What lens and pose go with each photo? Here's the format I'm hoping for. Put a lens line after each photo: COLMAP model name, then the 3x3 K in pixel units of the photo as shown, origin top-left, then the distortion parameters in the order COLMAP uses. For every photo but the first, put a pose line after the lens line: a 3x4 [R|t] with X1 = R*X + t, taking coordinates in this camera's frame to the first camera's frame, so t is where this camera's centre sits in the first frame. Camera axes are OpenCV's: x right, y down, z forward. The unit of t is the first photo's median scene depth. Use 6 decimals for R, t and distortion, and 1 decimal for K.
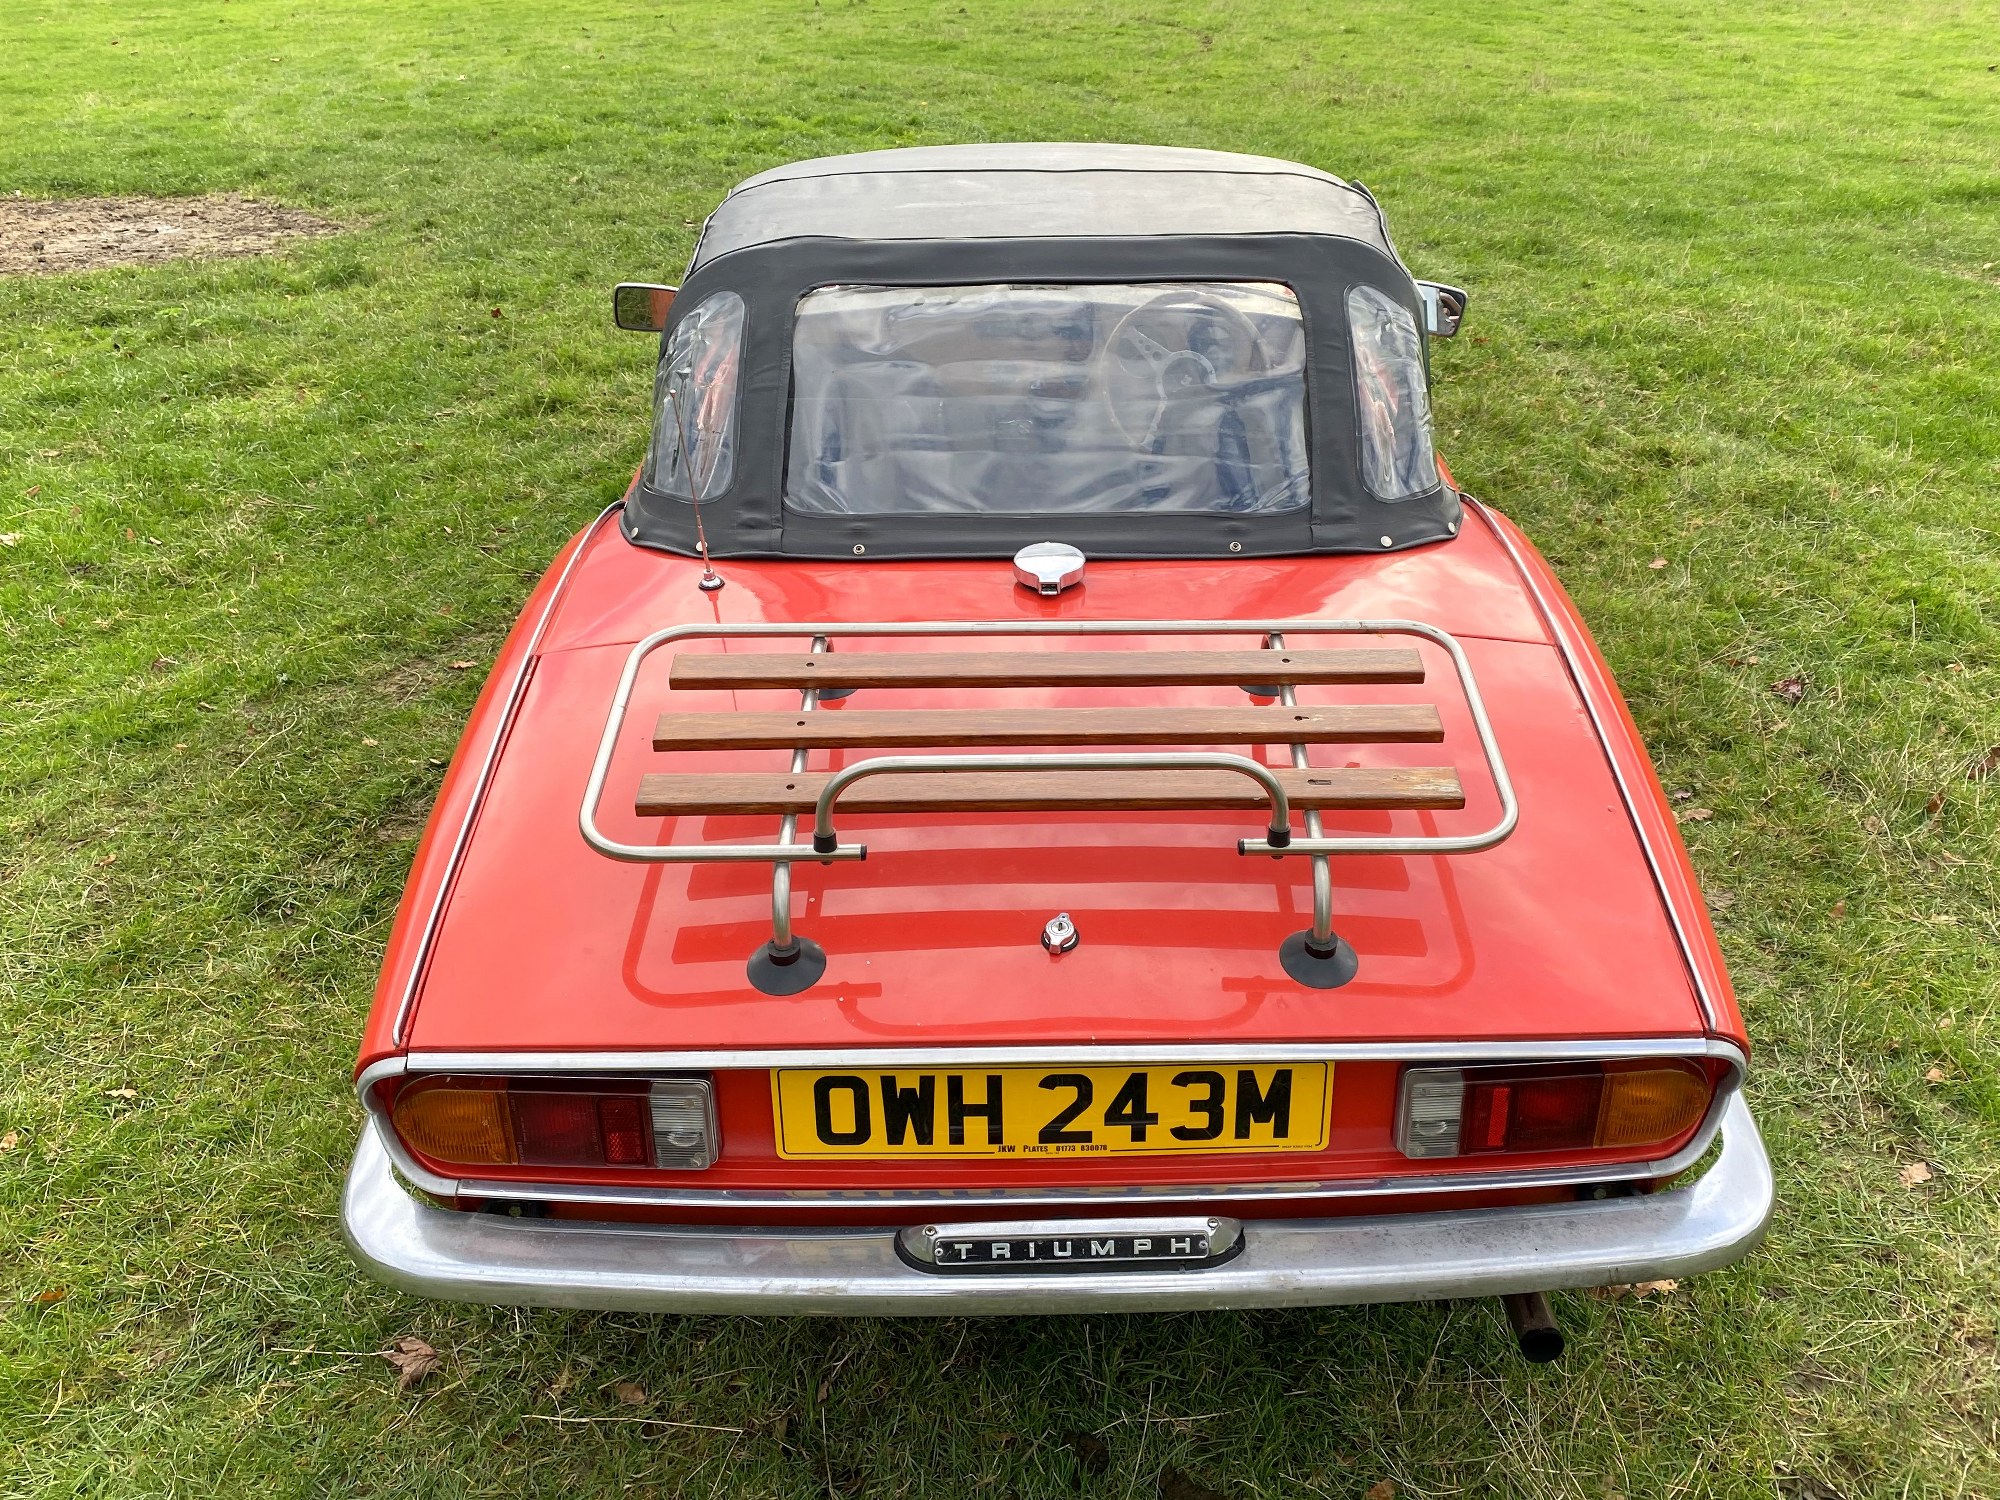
lens RADIAL K [[1763.5, 0, 1070.1], [0, 1763.5, 672.3], [0, 0, 1]] dist [0.010471, -0.025040]
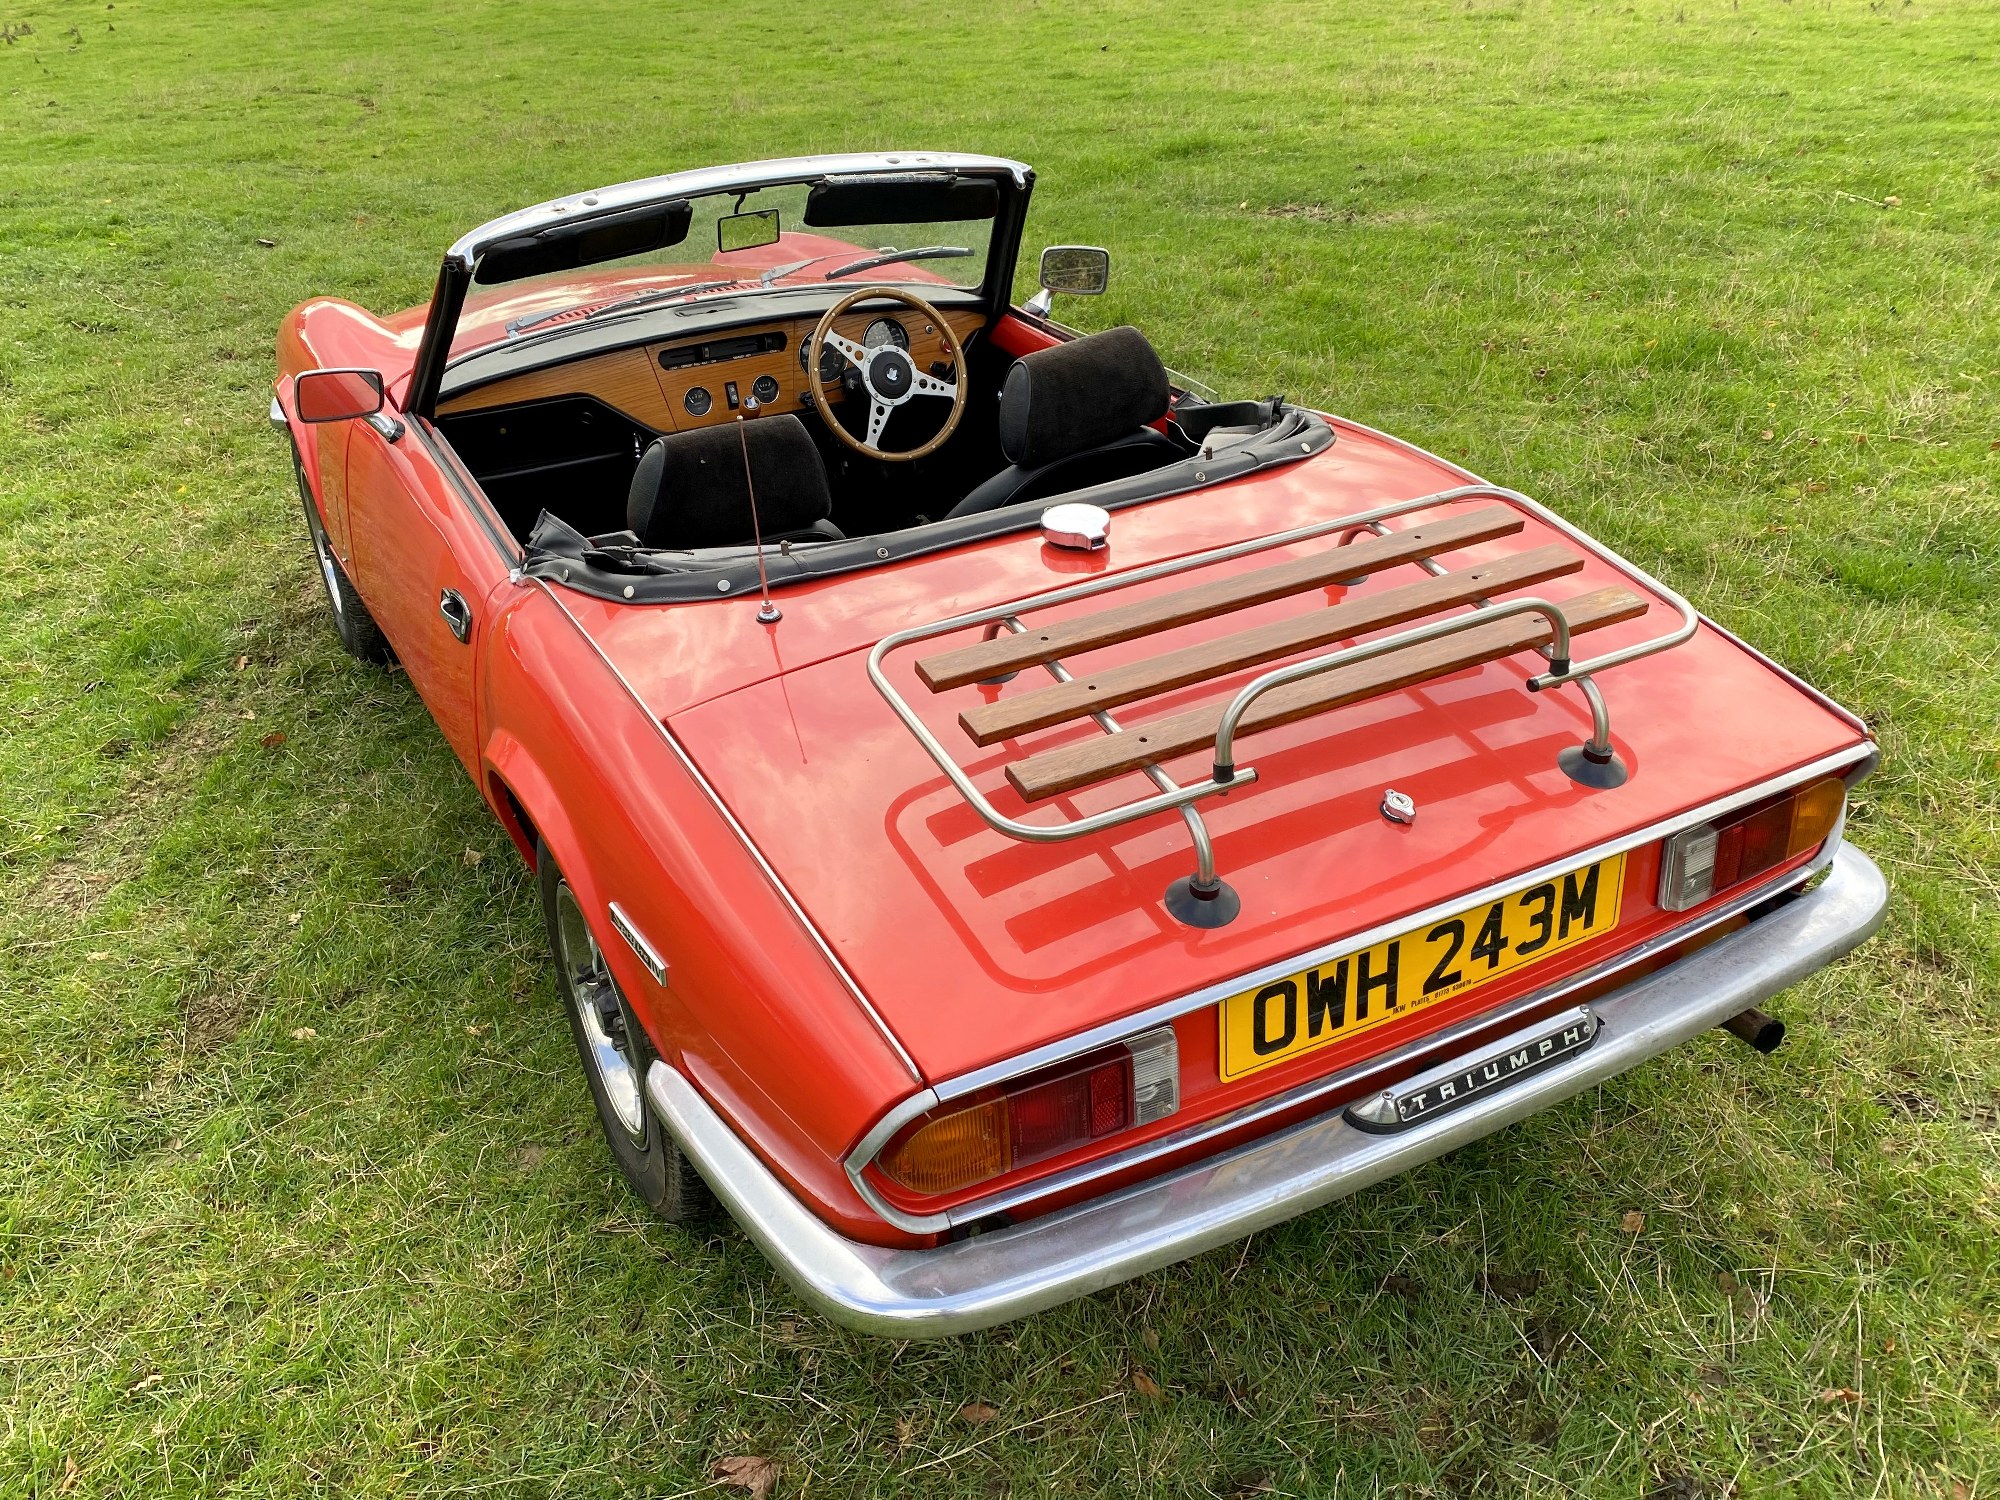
lens RADIAL K [[1763.5, 0, 1035.3], [0, 1763.5, 731.3], [0, 0, 1]] dist [0.010471, -0.025040]
pose [[0.893817, -0.246691, 0.374480, -0.601849], [0.242492, 0.968350, 0.059120, -0.014401], [-0.377213, 0.037966, 0.925348, 0.072439]]
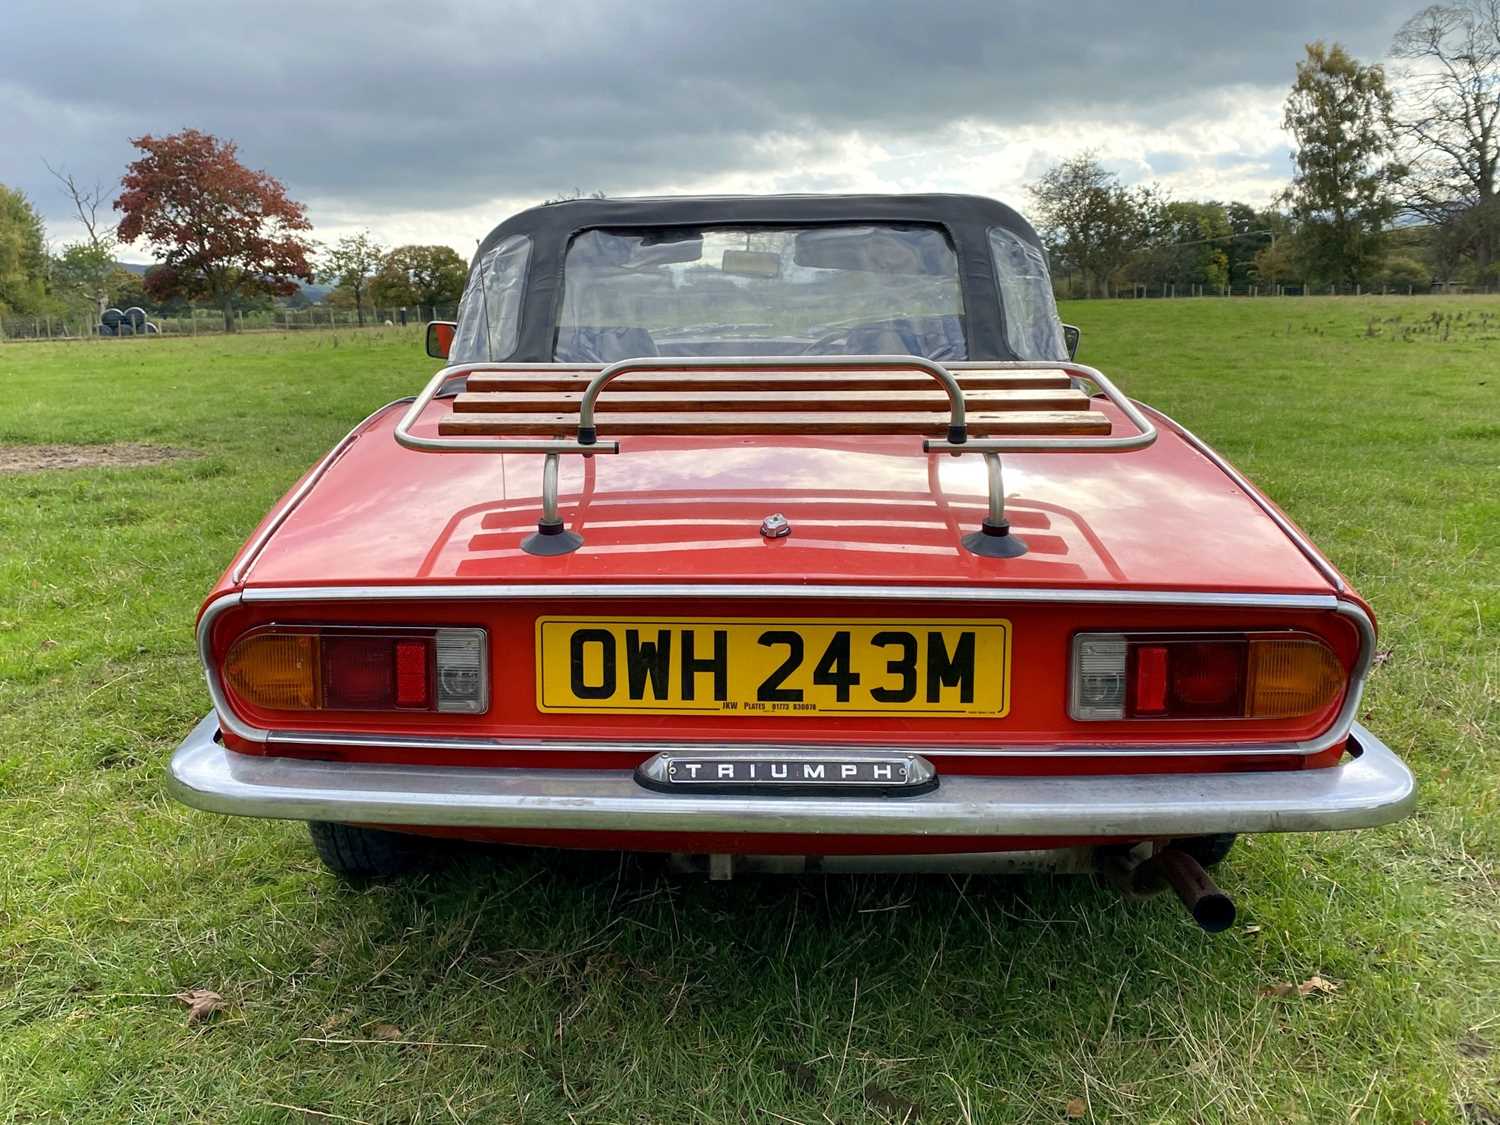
lens RADIAL K [[1406.6, 0, 657.8], [0, 1406.6, 507.0], [0, 0, 1]] dist [0.022674, 0.000000]
pose [[0.997633, 0.003394, -0.068676, -0.020221], [-0.022331, 0.960635, -0.276916, 0.403723], [0.065033, 0.277794, 0.958437, 0.063246]]
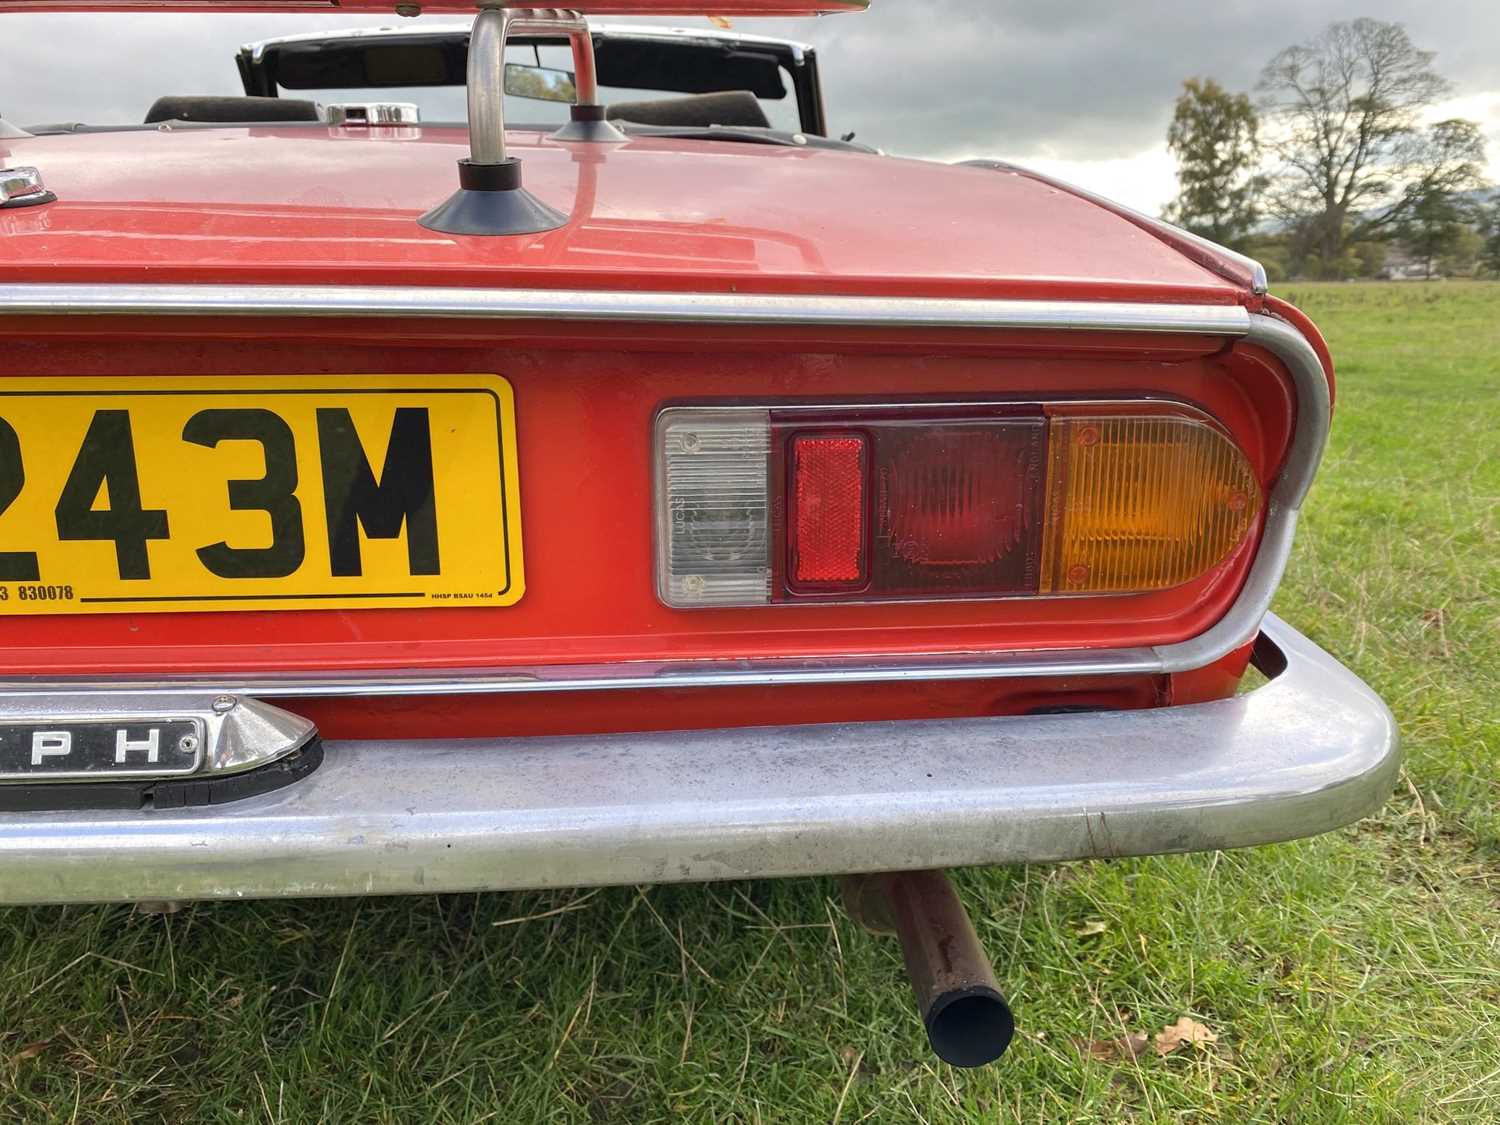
lens RADIAL K [[1152.0, 0, 744.8], [0, 1152.0, 555.3], [0, 0, 1]] dist [0.038796, -0.046824]
pose [[0.999960, -0.008803, -0.001794, 0.213350], [0.008256, 0.979224, -0.202615, 0.328511], [0.003540, 0.202592, 0.979257, 0.677257]]
